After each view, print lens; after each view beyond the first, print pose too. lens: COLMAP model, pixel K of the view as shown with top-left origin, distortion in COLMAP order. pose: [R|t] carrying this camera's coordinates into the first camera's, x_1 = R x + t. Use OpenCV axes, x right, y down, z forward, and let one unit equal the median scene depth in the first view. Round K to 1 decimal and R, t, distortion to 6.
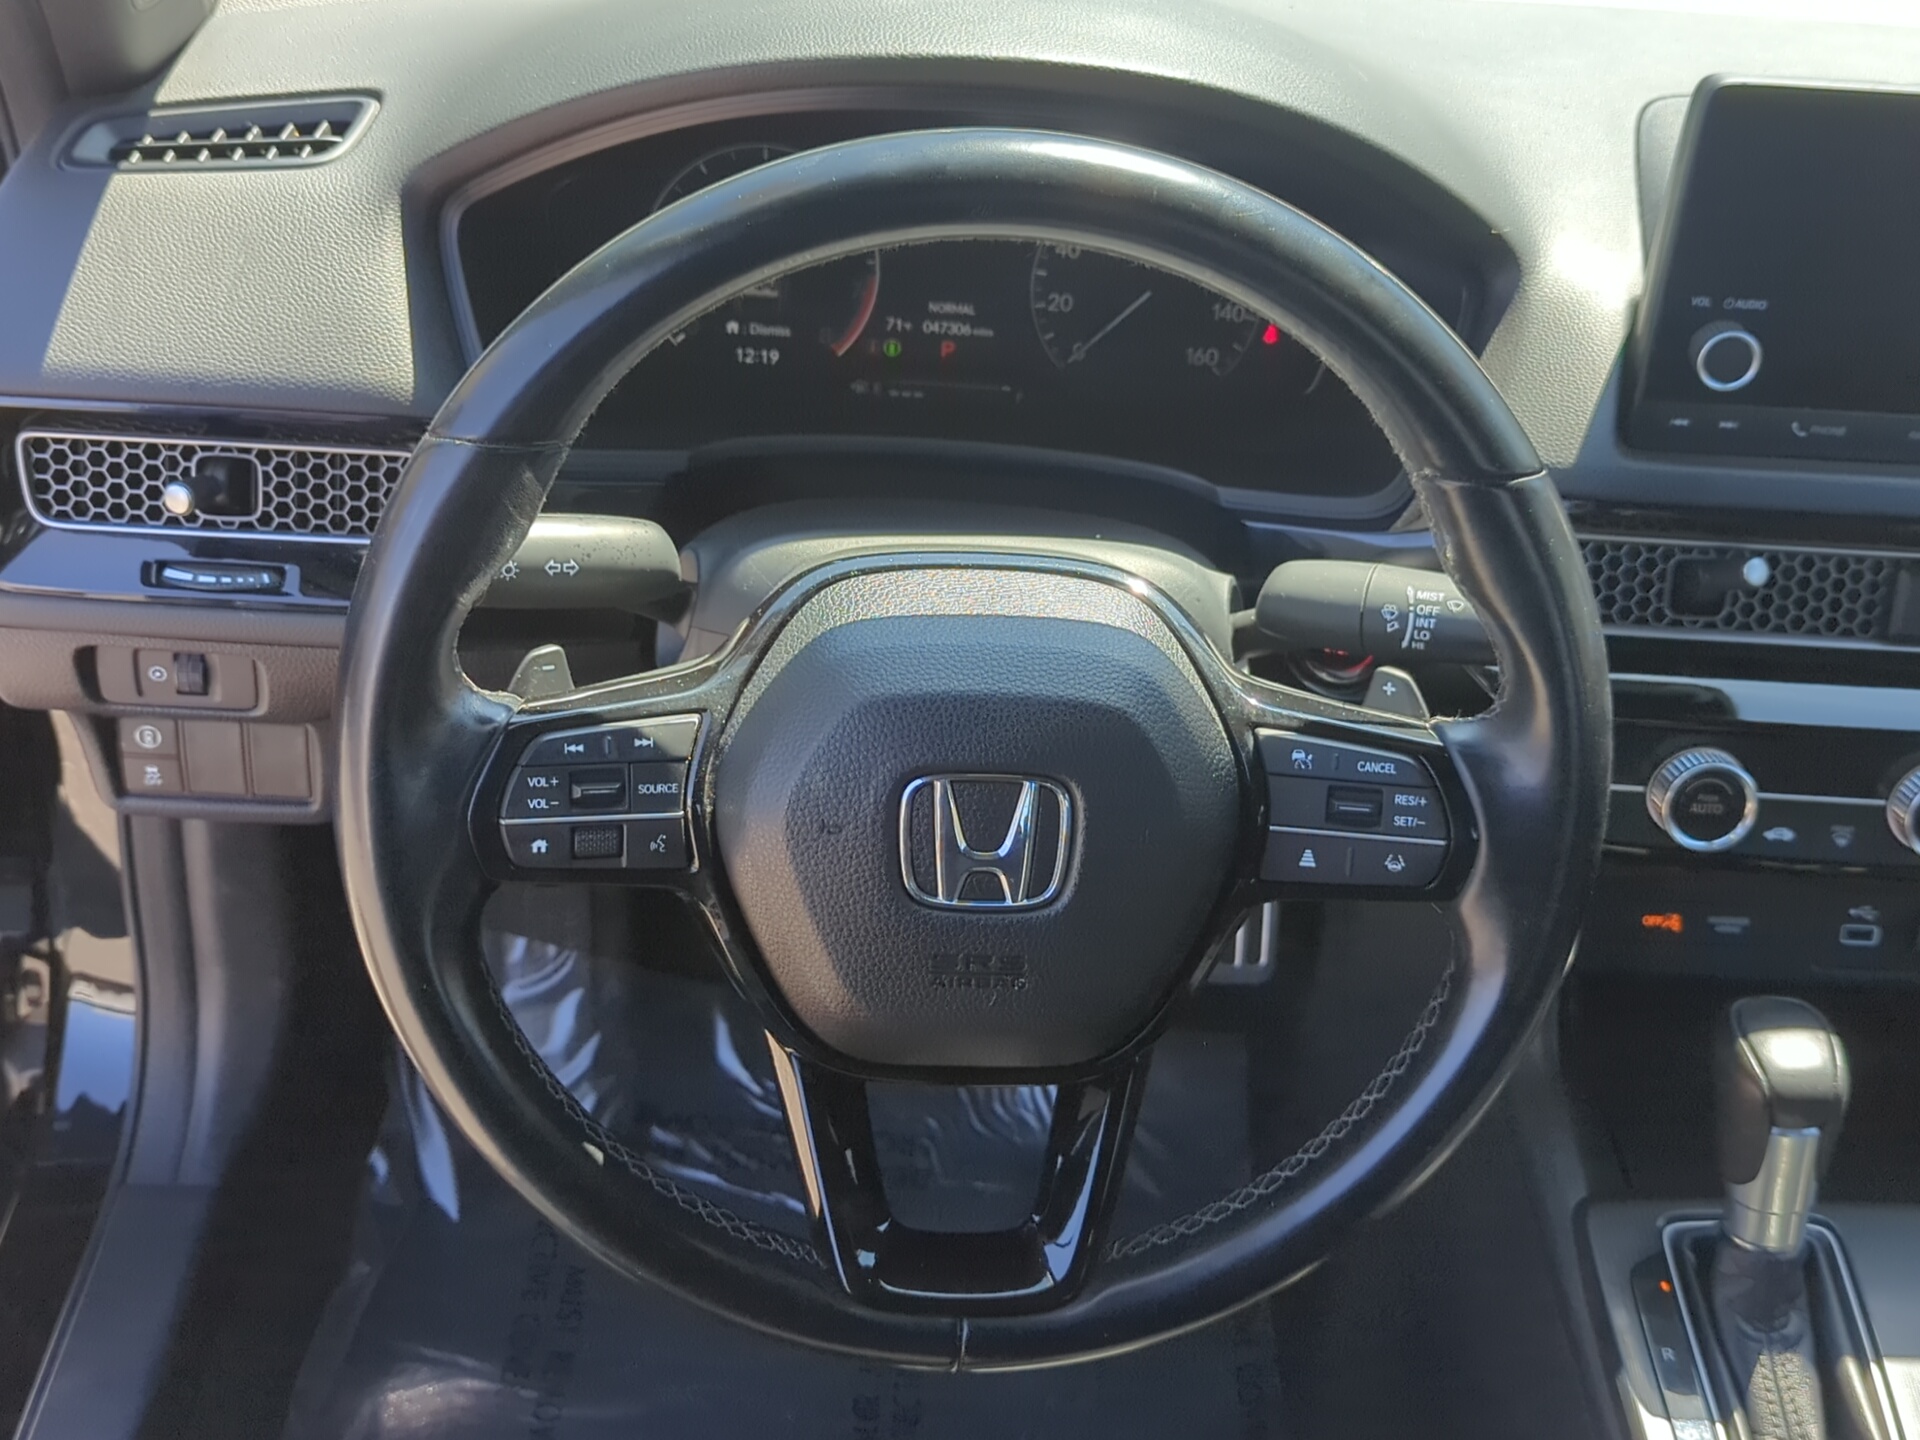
lens RADIAL K [[2427.5, 0, 1022.0], [0, 2427.5, 713.9], [0, 0, 1]] dist [0.096272, 0.000000]
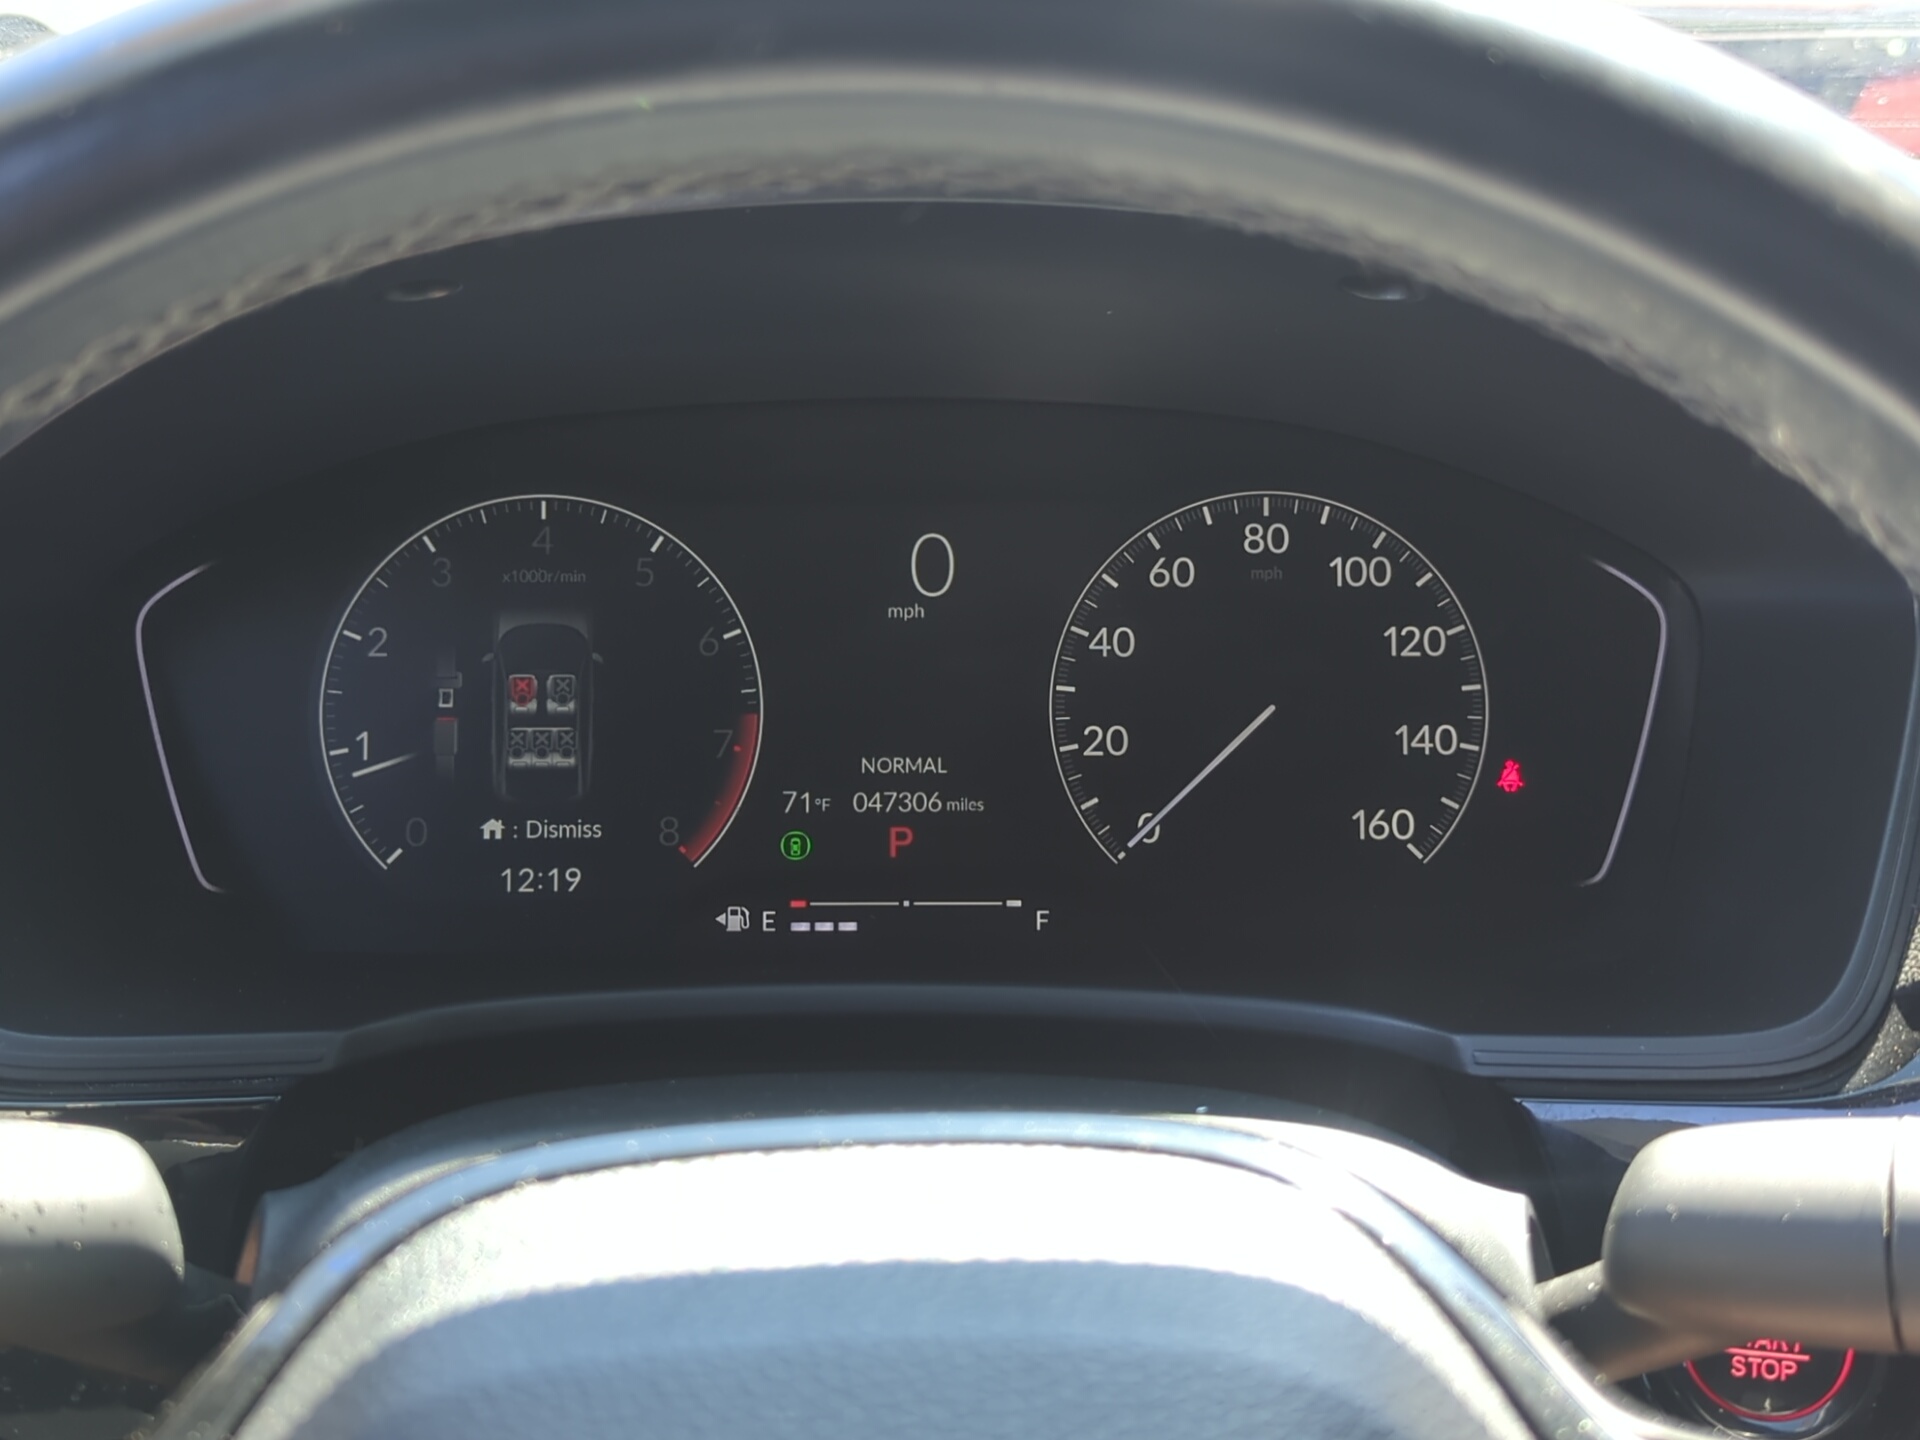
lens RADIAL K [[2625.1, 0, 1007.3], [0, 2625.1, 695.3], [0, 0, 1]] dist [0.060648, 0.000000]
pose [[0.996504, -0.073791, -0.039179, 0.020207], [0.057757, 0.947291, -0.315124, 0.001052], [0.060367, 0.311760, 0.948241, 0.527146]]
